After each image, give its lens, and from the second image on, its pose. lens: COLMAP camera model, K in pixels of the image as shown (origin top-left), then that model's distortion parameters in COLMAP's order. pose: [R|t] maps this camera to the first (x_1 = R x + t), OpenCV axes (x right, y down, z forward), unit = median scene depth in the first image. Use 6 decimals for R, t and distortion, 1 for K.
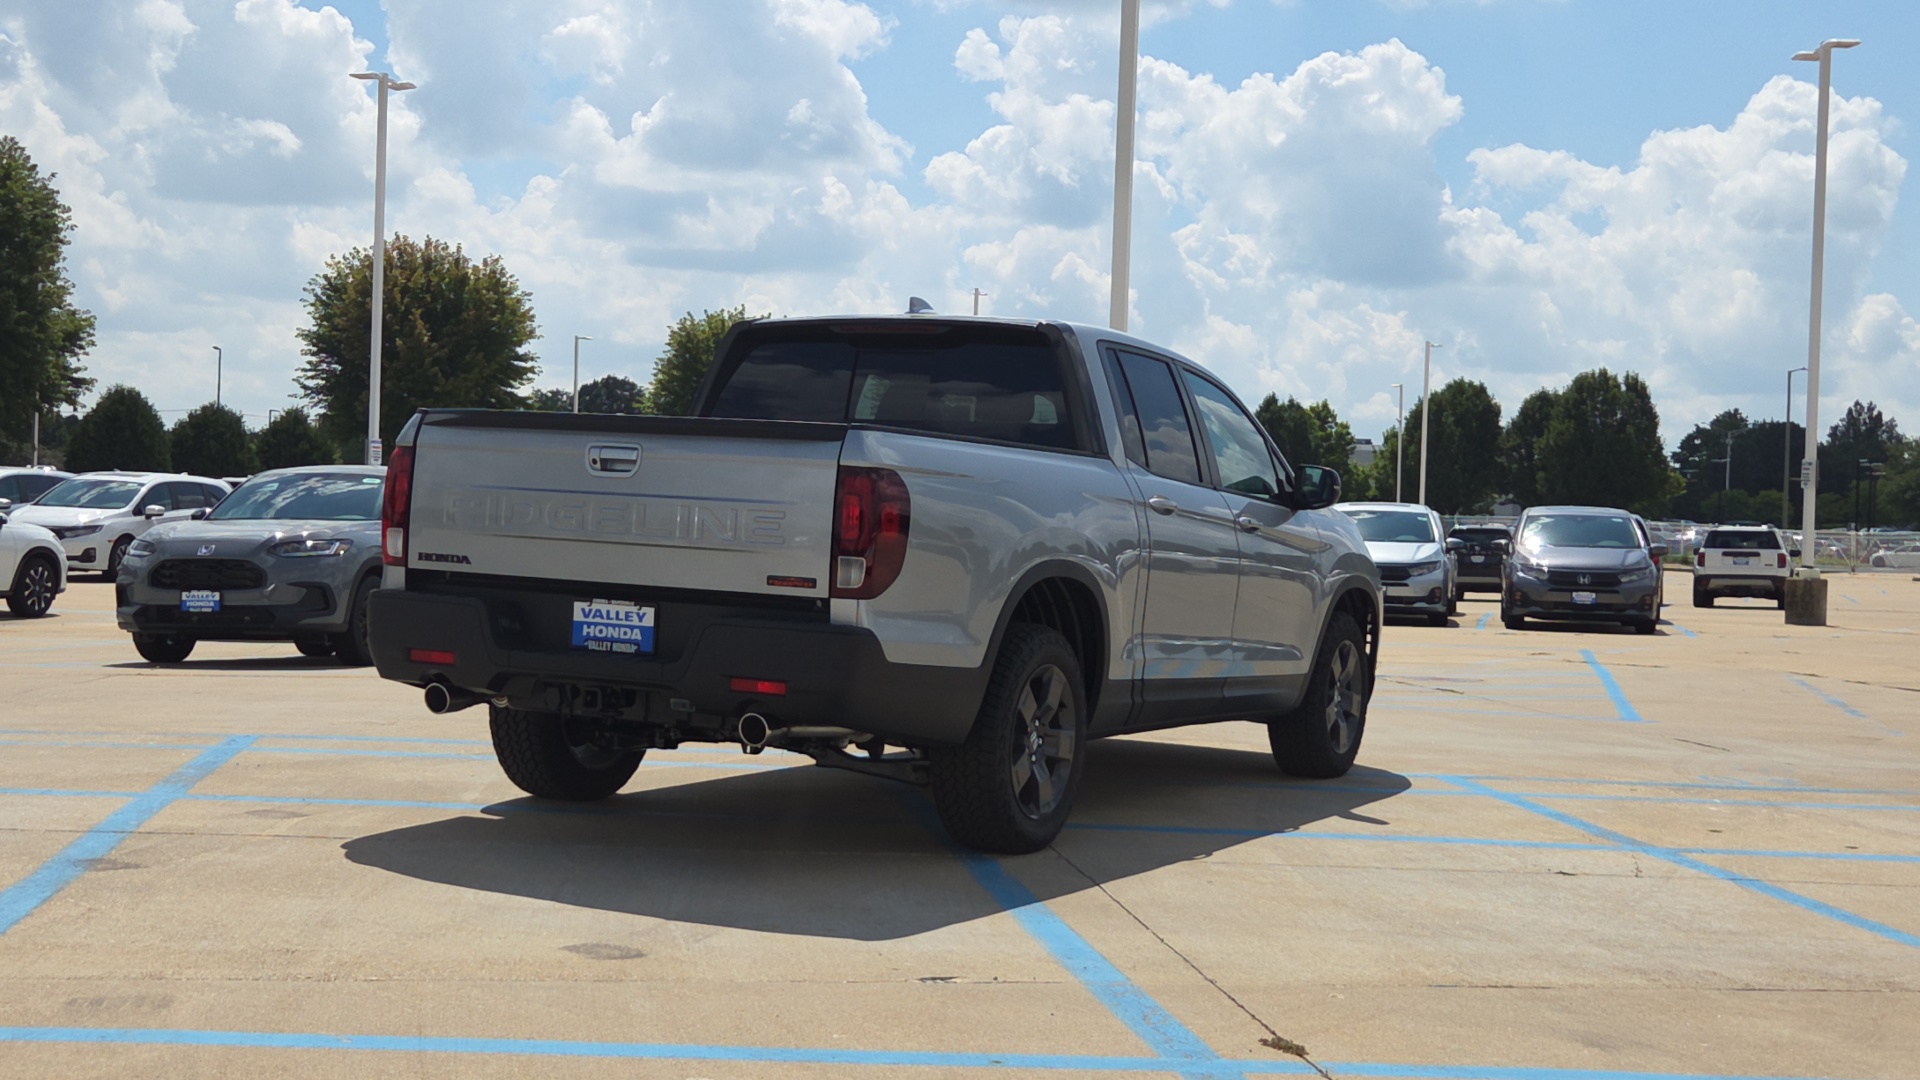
lens RADIAL K [[2510.4, 0, 960.0], [0, 2510.4, 540.0], [0, 0, 1]] dist [0.105983, -0.057310]
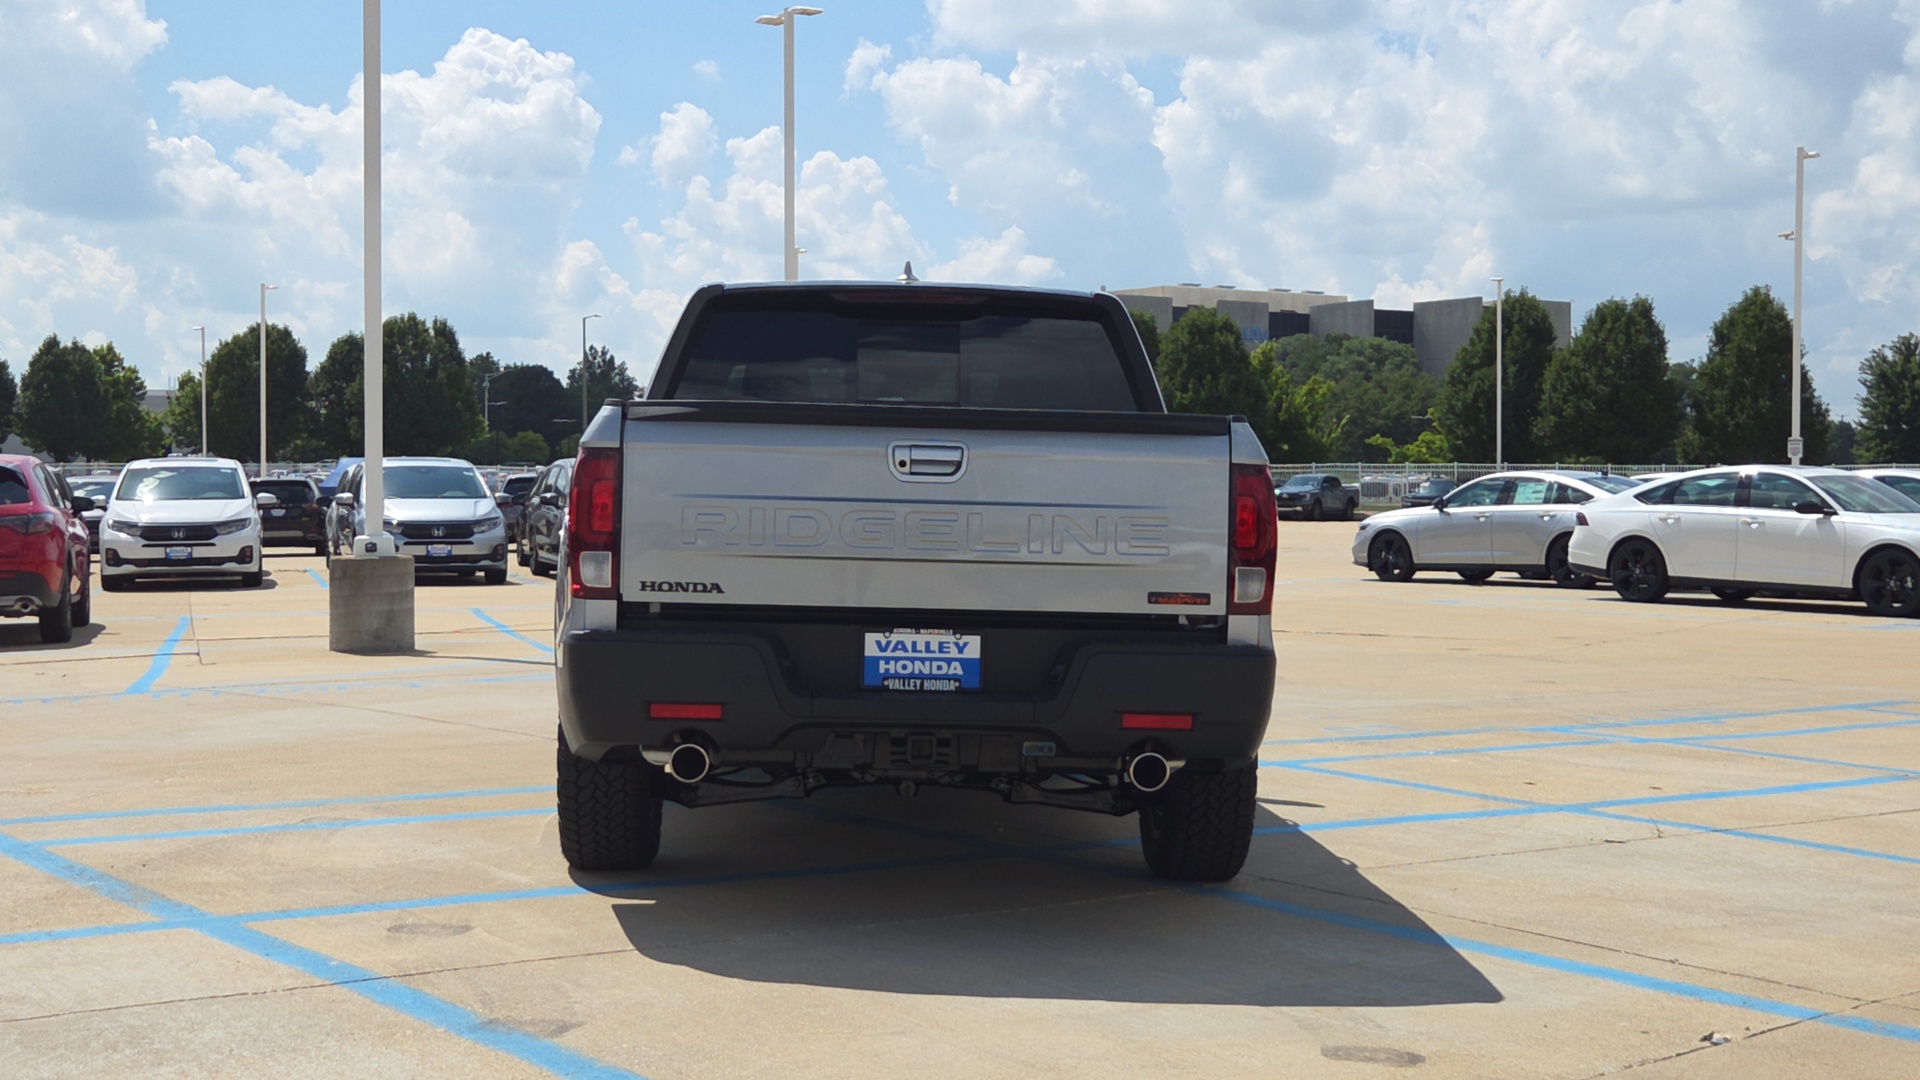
lens RADIAL K [[2510.4, 0, 960.0], [0, 2510.4, 540.0], [0, 0, 1]] dist [0.105983, -0.057310]
pose [[0.867297, -0.038258, 0.496319, -0.123889], [0.026528, 0.999178, 0.030664, -0.007085], [-0.497084, -0.013428, 0.867598, 0.062227]]
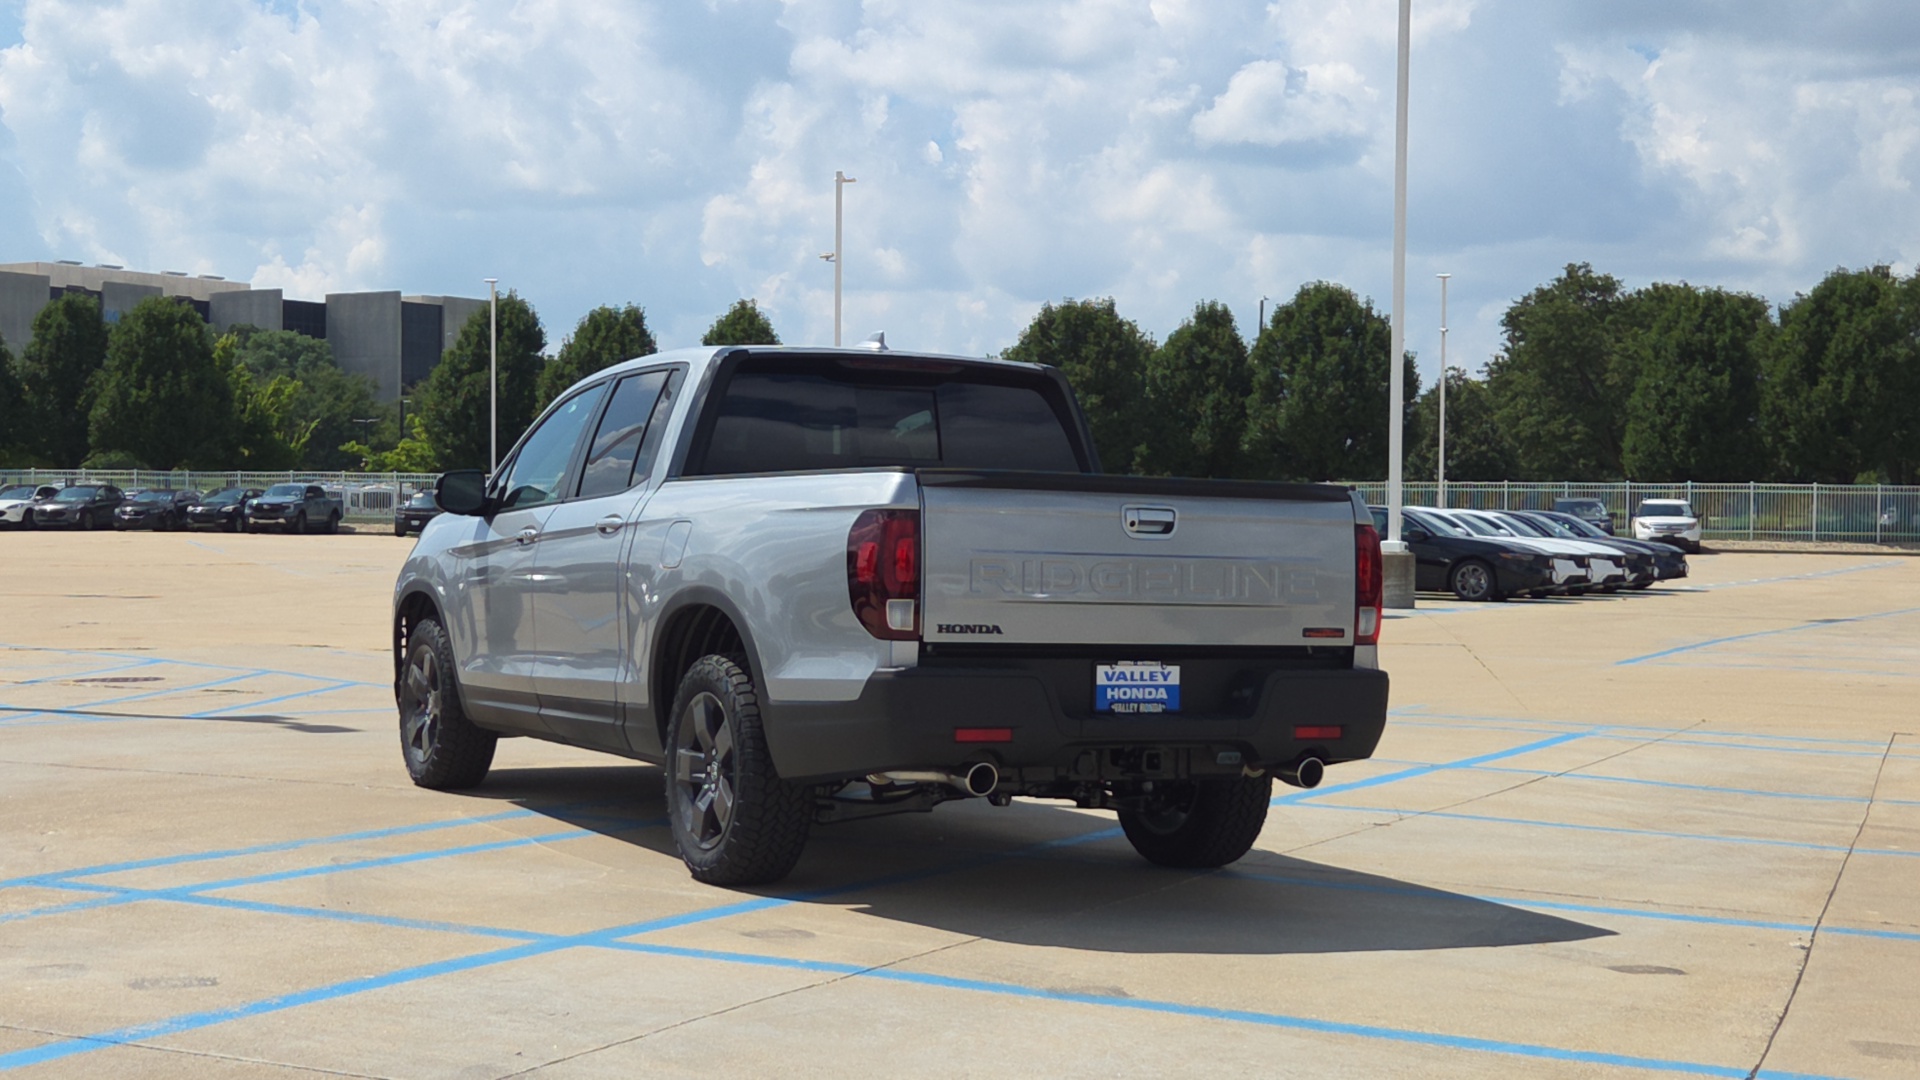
lens RADIAL K [[2740.4, 0, 960.0], [0, 2740.4, 540.0], [0, 0, 1]] dist [0.216748, -0.591603]
pose [[0.585542, -0.036279, 0.809830, -0.244053], [0.013605, 0.999297, 0.034930, -0.014587], [-0.810528, -0.009436, 0.585624, 0.095991]]
